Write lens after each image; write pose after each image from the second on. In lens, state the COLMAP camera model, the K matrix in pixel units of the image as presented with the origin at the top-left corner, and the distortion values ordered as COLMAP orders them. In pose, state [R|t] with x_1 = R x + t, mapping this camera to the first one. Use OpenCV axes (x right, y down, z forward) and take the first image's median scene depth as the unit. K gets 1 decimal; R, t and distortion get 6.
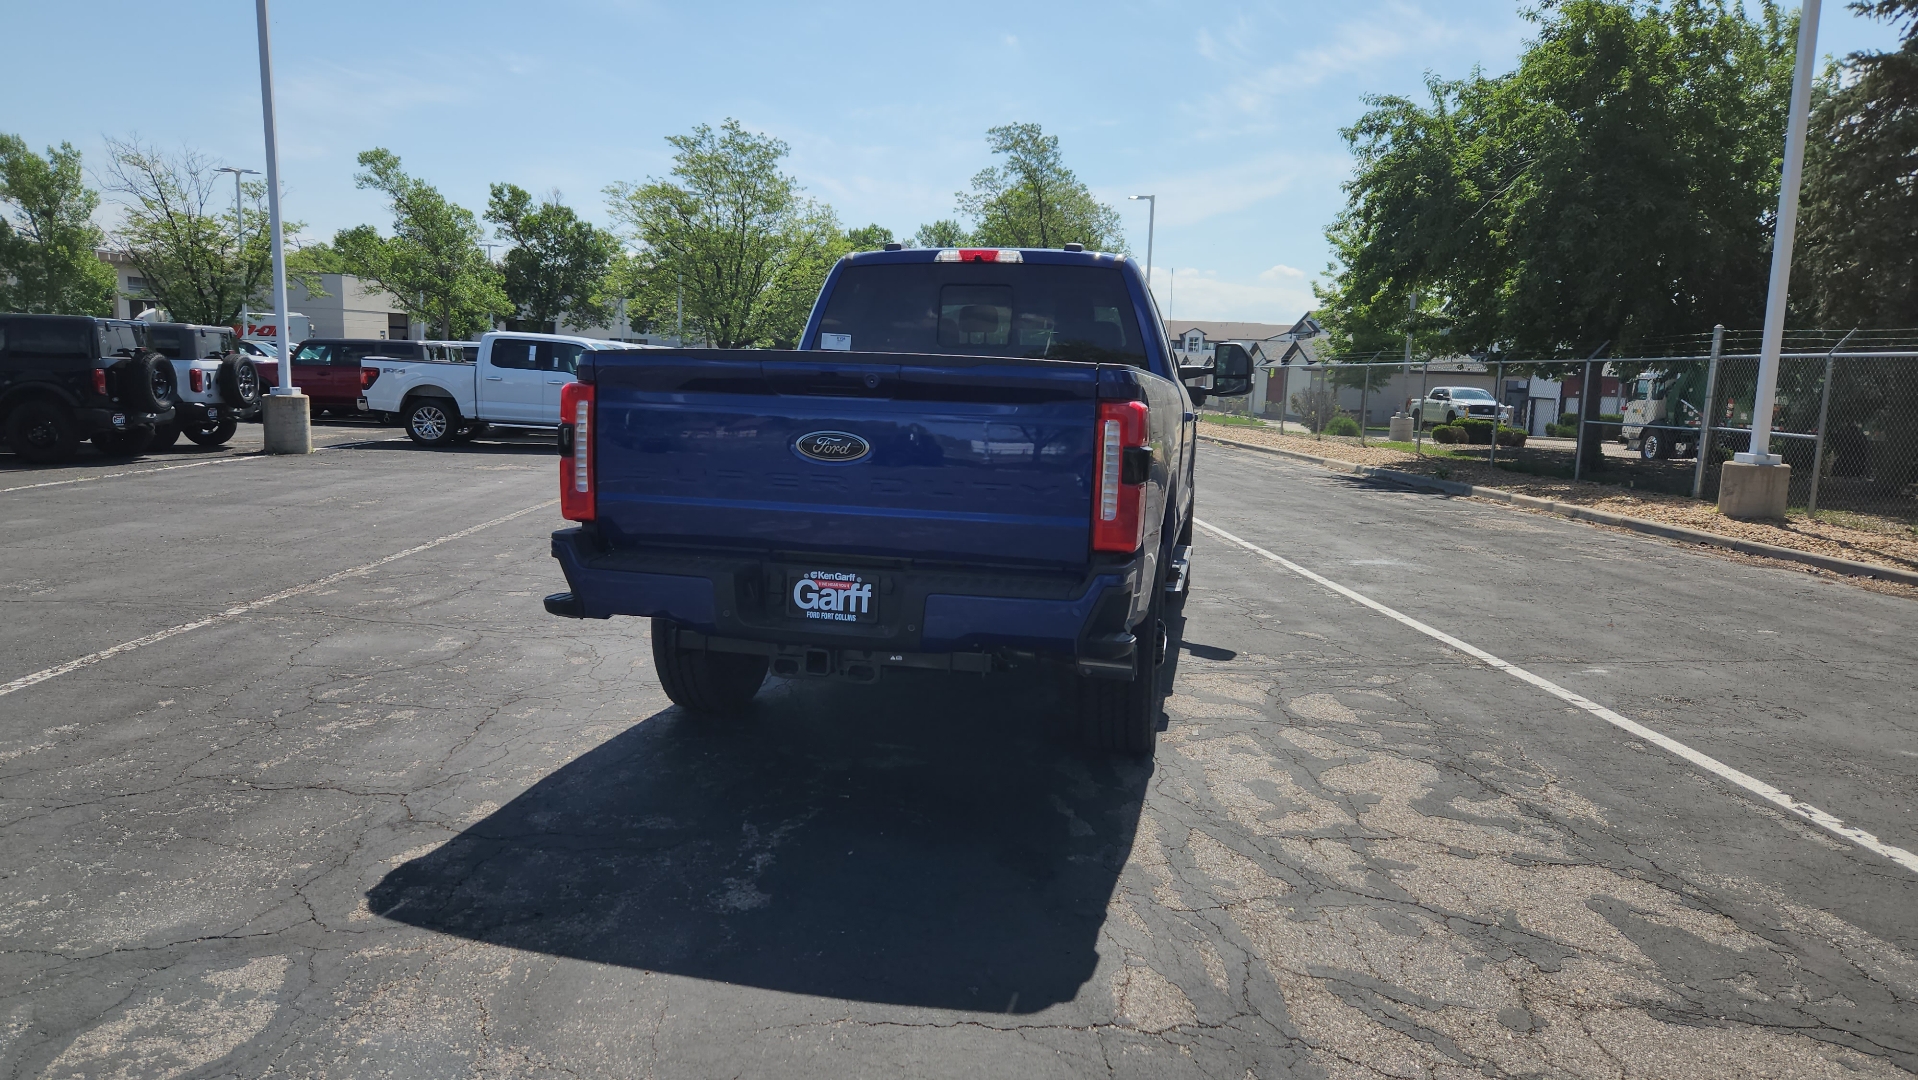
lens RADIAL K [[1285.9, 0, 910.0], [0, 1285.9, 539.0], [0, 0, 1]] dist [0.074606, -0.066510]
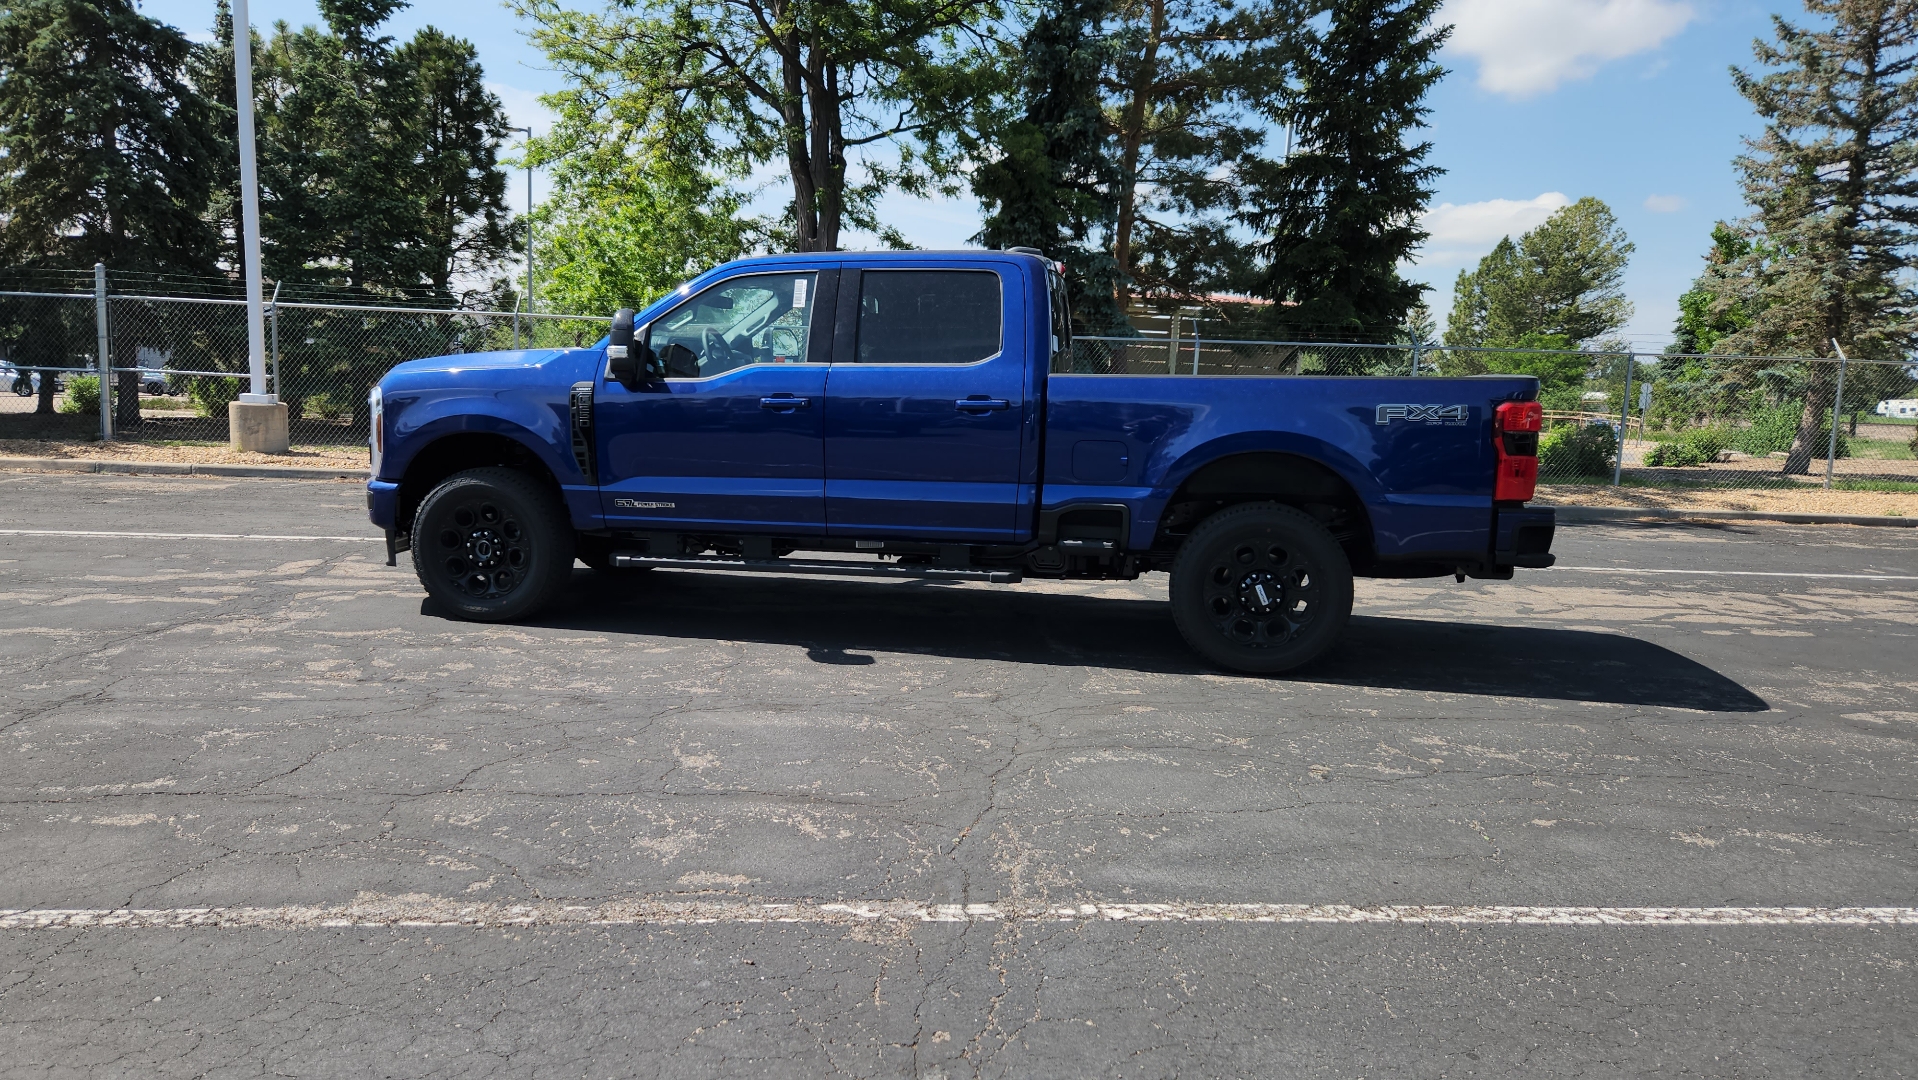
lens RADIAL K [[1300.0, 0, 914.4], [0, 1300.0, 537.5], [0, 0, 1]] dist [0.073715, -0.062298]
pose [[-0.054211, -0.161443, 0.985392, -1.383713], [0.090065, 0.982030, 0.165847, -0.229922], [-0.994459, 0.097740, -0.038697, 1.459273]]
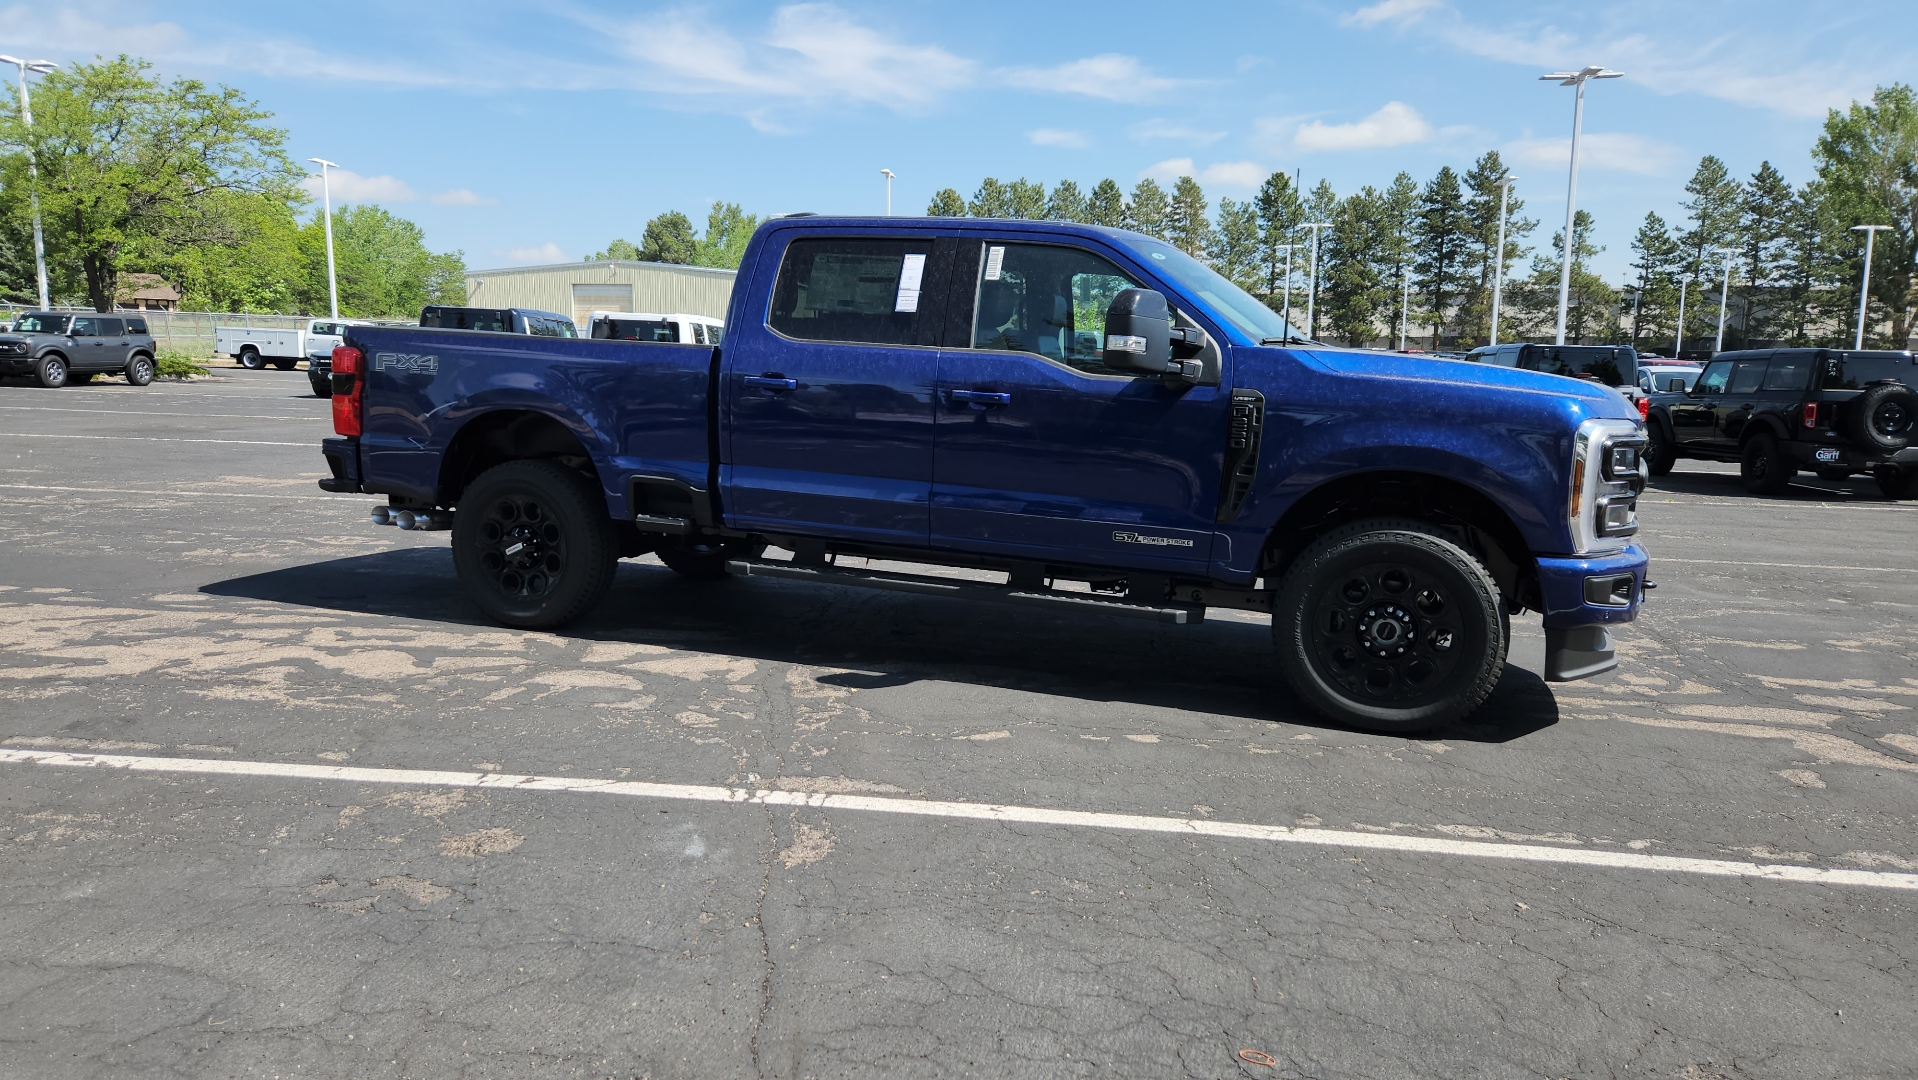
lens RADIAL K [[1279.0, 0, 927.3], [0, 1279.0, 533.7], [0, 0, 1]] dist [0.077818, -0.069687]
pose [[-0.116127, 0.096949, -0.988492, 1.389380], [-0.154706, 0.981313, 0.114419, -0.138380], [0.981112, 0.166213, -0.098958, 1.515223]]
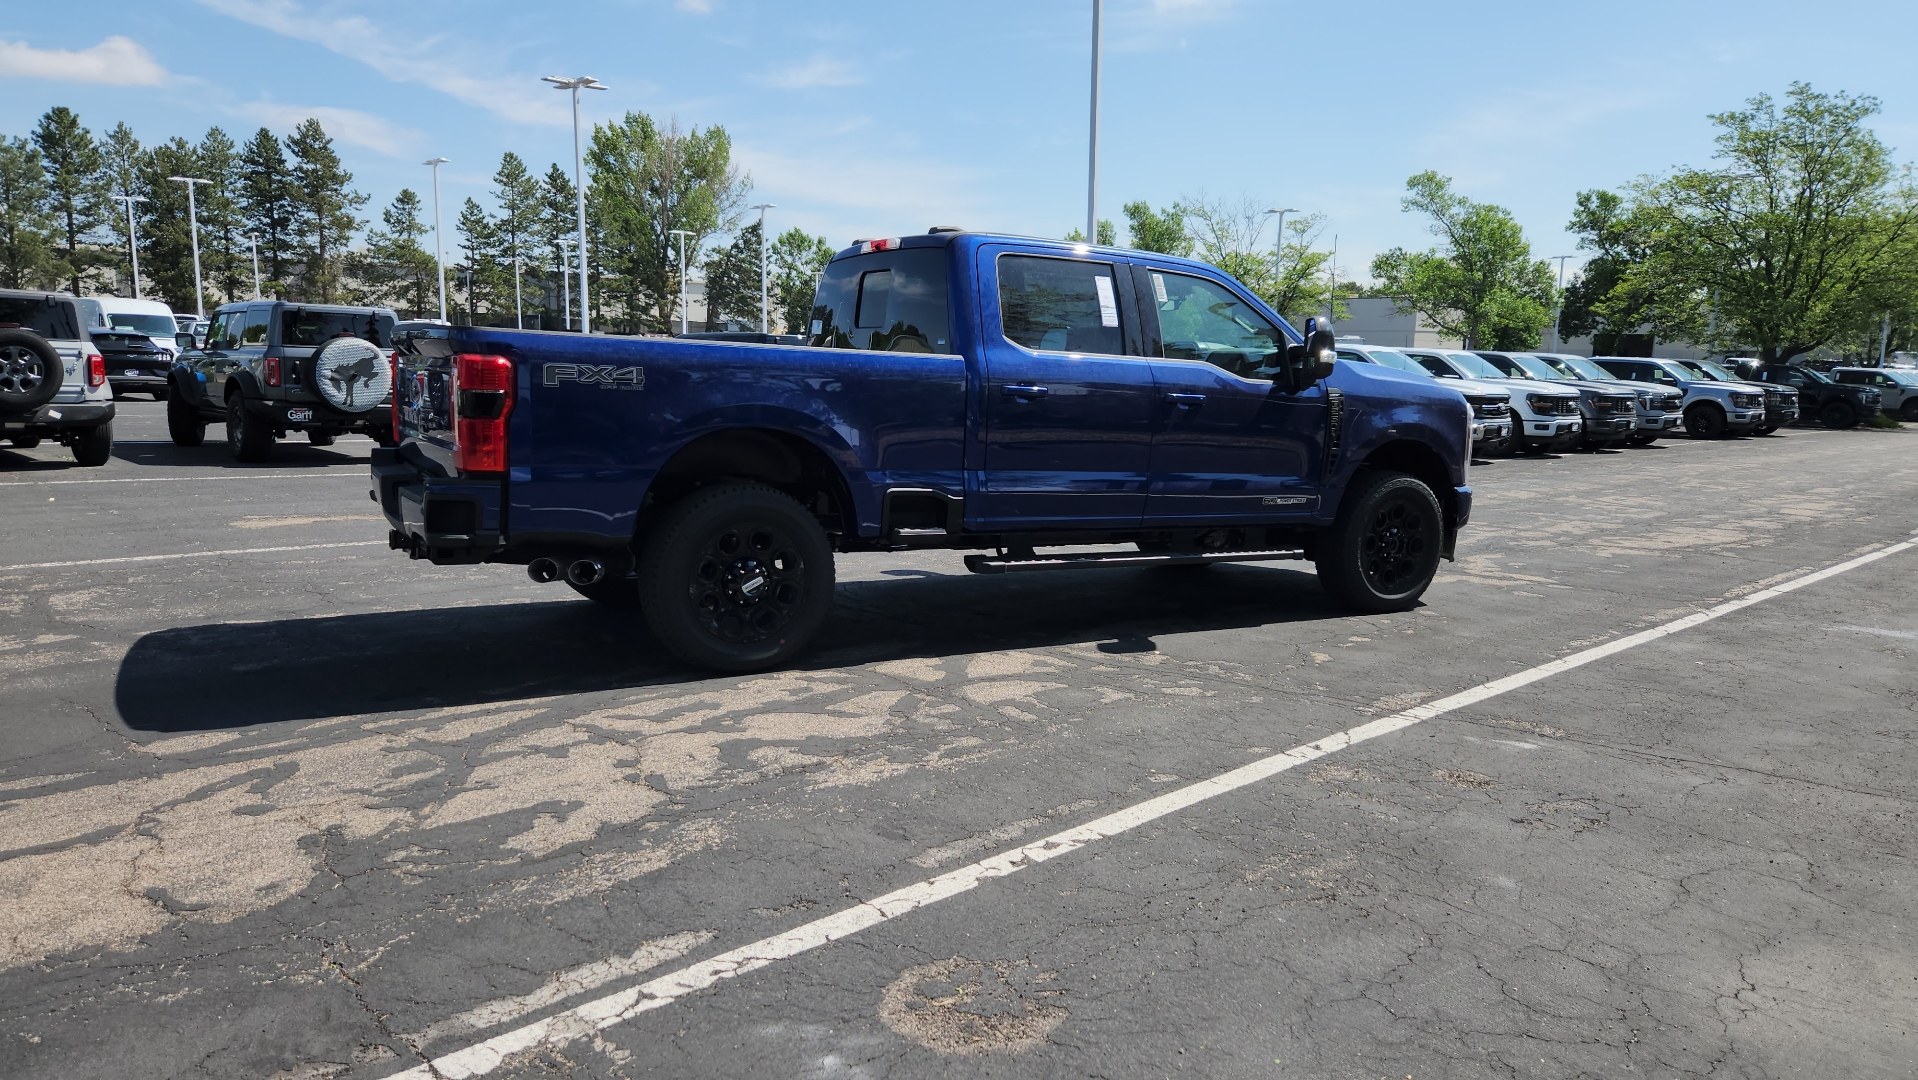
lens RADIAL K [[1279.0, 0, 927.3], [0, 1279.0, 533.7], [0, 0, 1]] dist [0.077818, -0.069687]
pose [[0.684299, 0.081192, -0.724667, 1.098062], [-0.096019, 0.995162, 0.020829, 0.001371], [0.722852, 0.055328, 0.688784, 0.342522]]
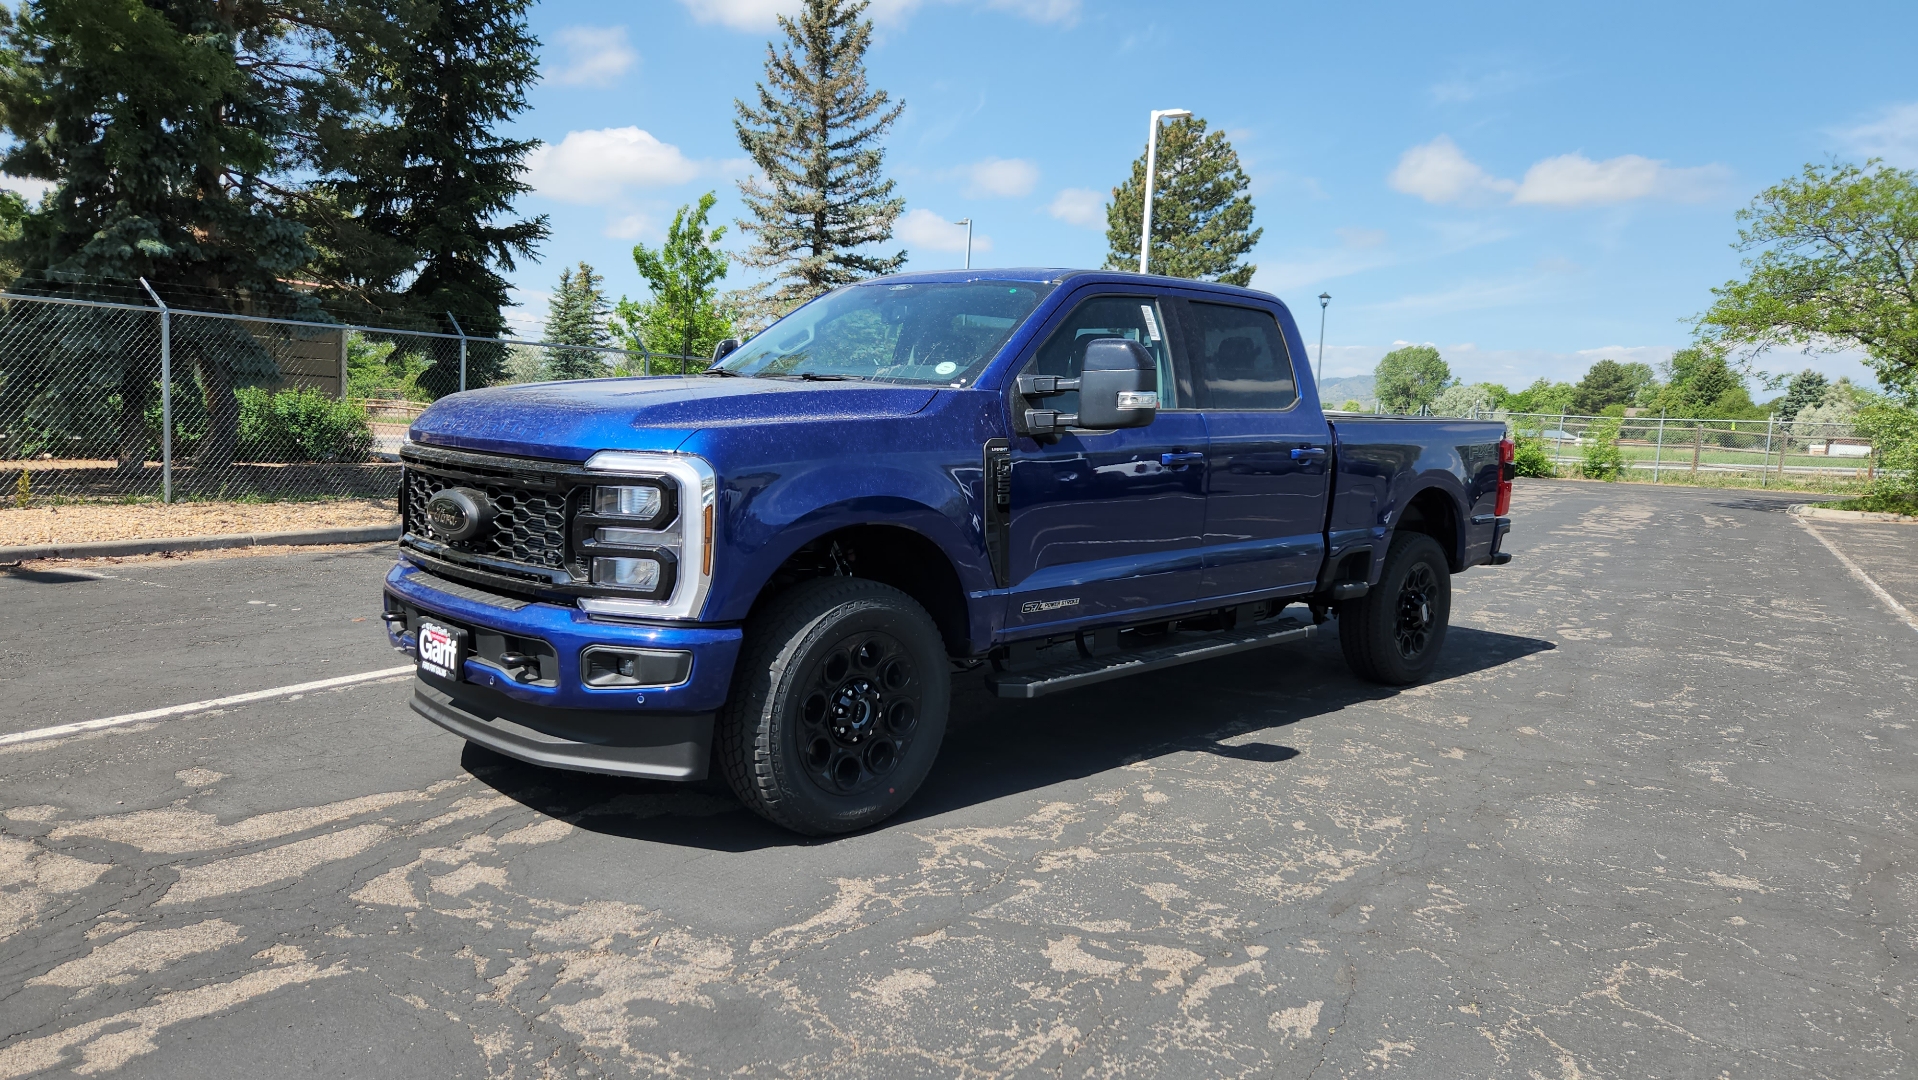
lens RADIAL K [[1283.6, 0, 952.5], [0, 1283.6, 527.6], [0, 0, 1]] dist [0.071667, -0.061154]
pose [[-0.855061, -0.120991, 0.504215, -0.449247], [-0.011174, 0.976470, 0.215365, -0.327059], [-0.518408, 0.178516, -0.836293, 2.509190]]
